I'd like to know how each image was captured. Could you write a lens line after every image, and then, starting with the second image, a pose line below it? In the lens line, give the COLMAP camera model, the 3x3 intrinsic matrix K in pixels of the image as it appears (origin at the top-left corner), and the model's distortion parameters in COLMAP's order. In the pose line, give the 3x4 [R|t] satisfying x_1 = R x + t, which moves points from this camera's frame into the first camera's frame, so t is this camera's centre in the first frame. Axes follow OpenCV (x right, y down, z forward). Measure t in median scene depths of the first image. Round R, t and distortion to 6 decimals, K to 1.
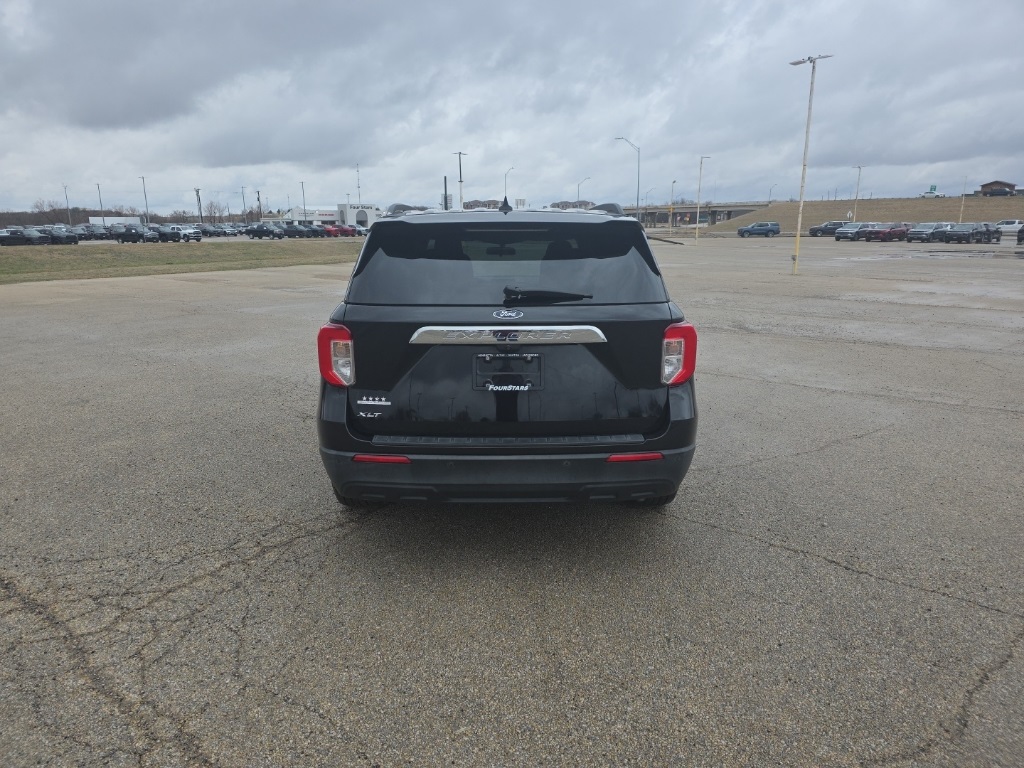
lens RADIAL K [[688.1, 0, 512.0], [0, 688.1, 384.0], [0, 0, 1]] dist [0.071431, -0.067178]
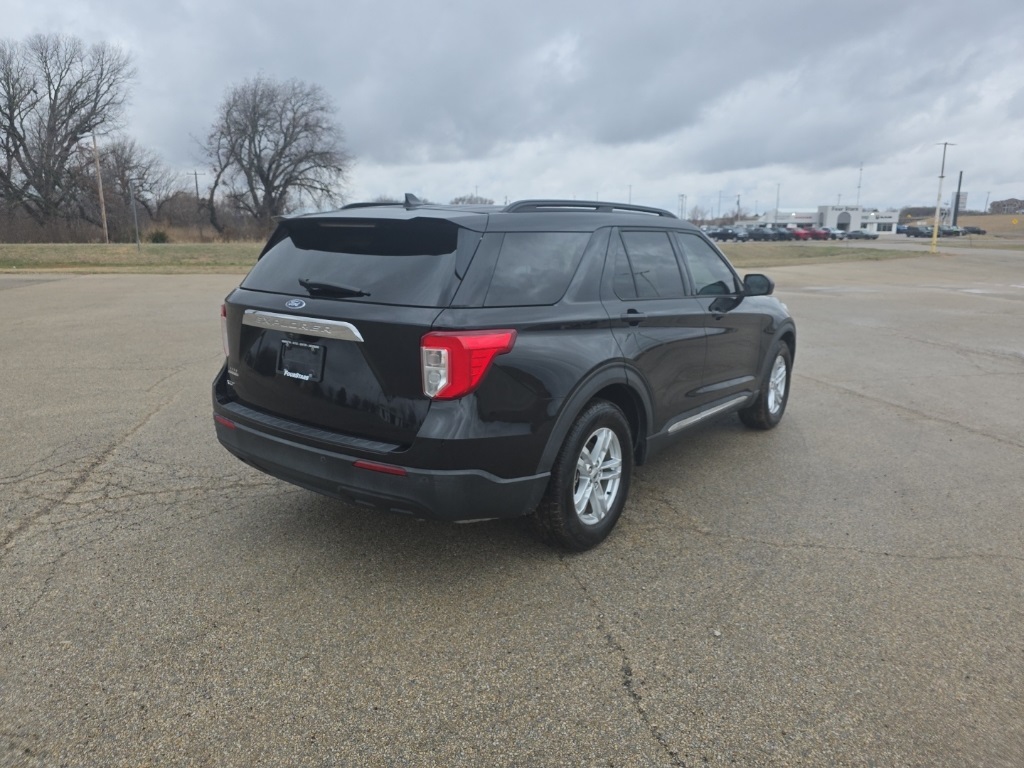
lens RADIAL K [[698.6, 0, 515.5], [0, 698.6, 366.9], [0, 0, 1]] dist [0.064918, -0.074282]
pose [[0.793357, 0.129112, -0.594907, 0.561866], [-0.147122, 0.988947, 0.018430, -0.047380], [0.590711, 0.072902, 0.803583, 0.213887]]
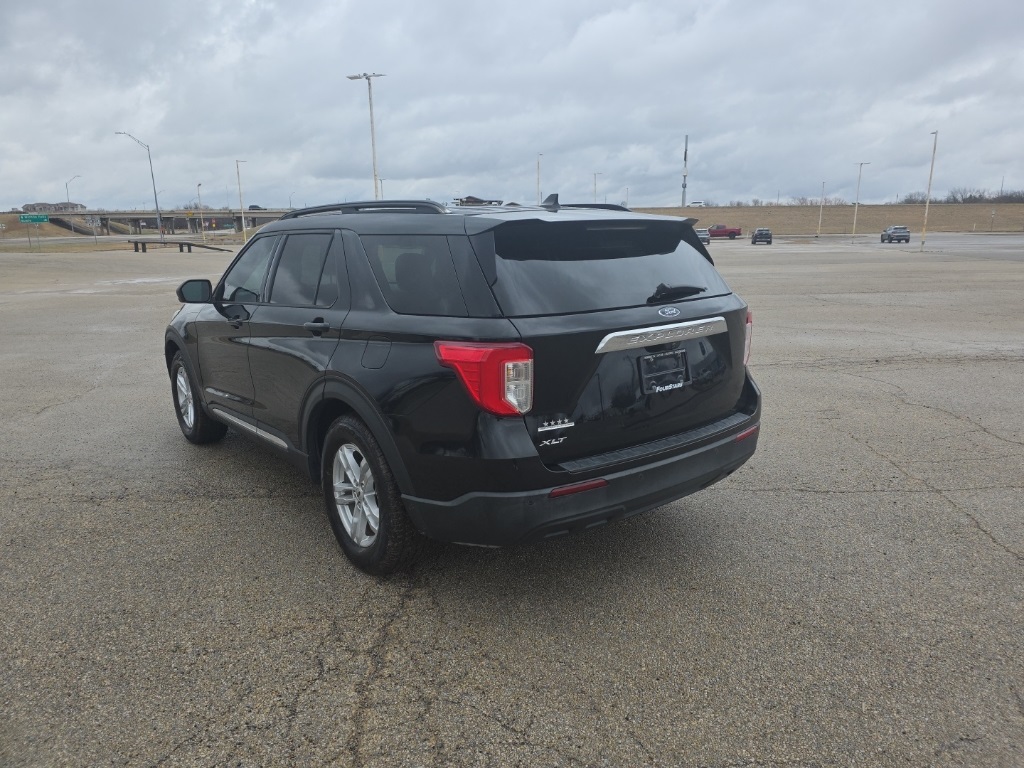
lens RADIAL K [[688.1, 0, 512.0], [0, 688.1, 384.0], [0, 0, 1]] dist [0.071431, -0.067178]
pose [[0.785060, -0.141303, 0.603087, -0.490877], [0.147128, 0.988307, 0.040038, -0.044858], [-0.601692, 0.057299, 0.796670, 0.218490]]
